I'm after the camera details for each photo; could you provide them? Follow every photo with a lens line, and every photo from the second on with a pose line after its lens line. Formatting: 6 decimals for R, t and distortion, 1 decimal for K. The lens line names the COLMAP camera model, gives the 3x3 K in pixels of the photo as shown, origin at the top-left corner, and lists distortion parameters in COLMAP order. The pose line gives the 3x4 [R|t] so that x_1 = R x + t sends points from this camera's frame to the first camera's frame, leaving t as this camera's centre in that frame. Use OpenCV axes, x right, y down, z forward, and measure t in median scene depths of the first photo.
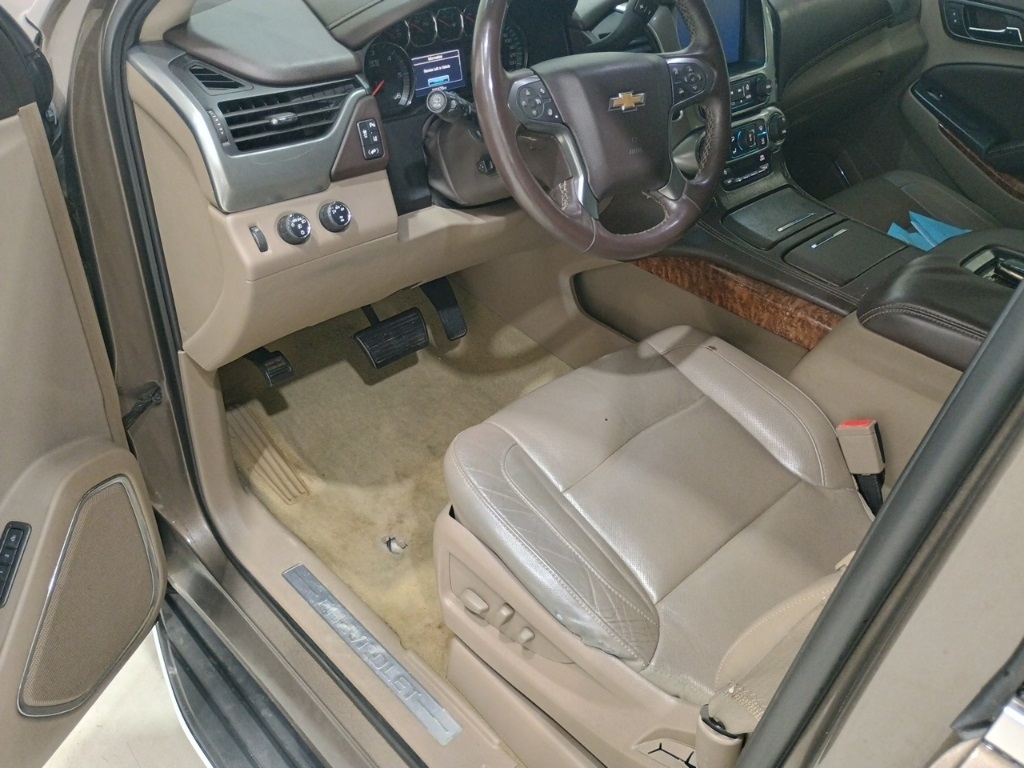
lens RADIAL K [[867.2, 0, 507.7], [0, 867.2, 383.7], [0, 0, 1]] dist [0.025556, -0.009662]
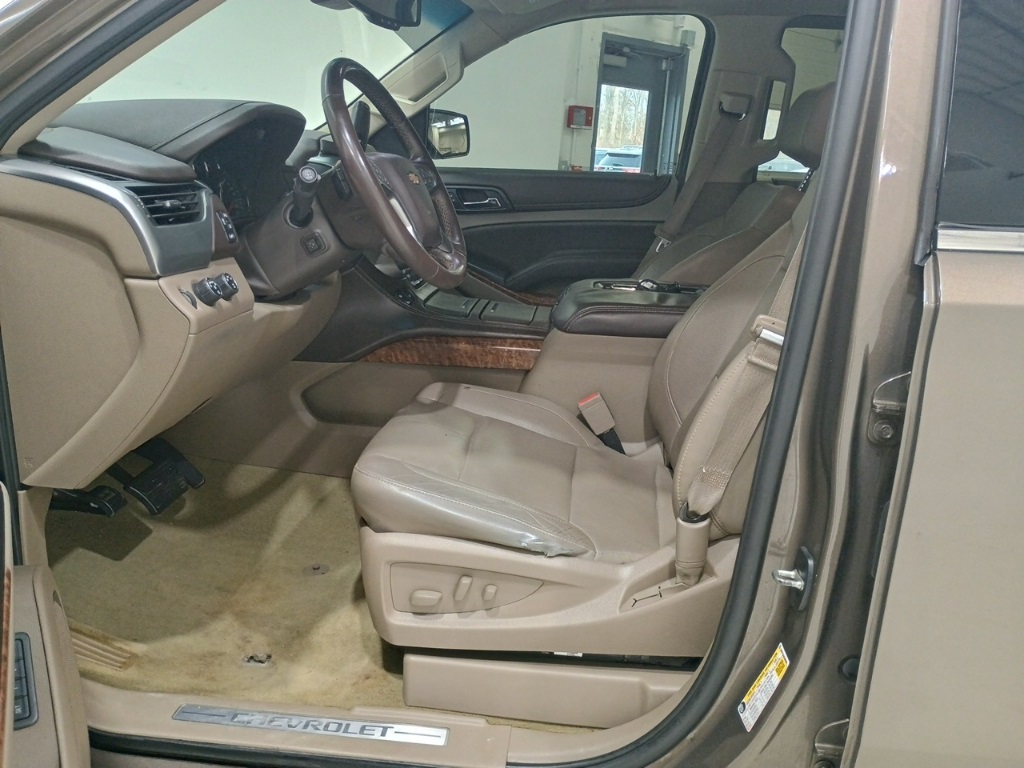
lens RADIAL K [[867.2, 0, 515.9], [0, 867.2, 381.7], [0, 0, 1]] dist [0.025556, -0.009662]
pose [[0.759670, -0.194409, 0.620570, -0.493274], [0.380439, 0.906793, -0.181638, 0.207148], [-0.527416, 0.374073, 0.762824, -0.008560]]
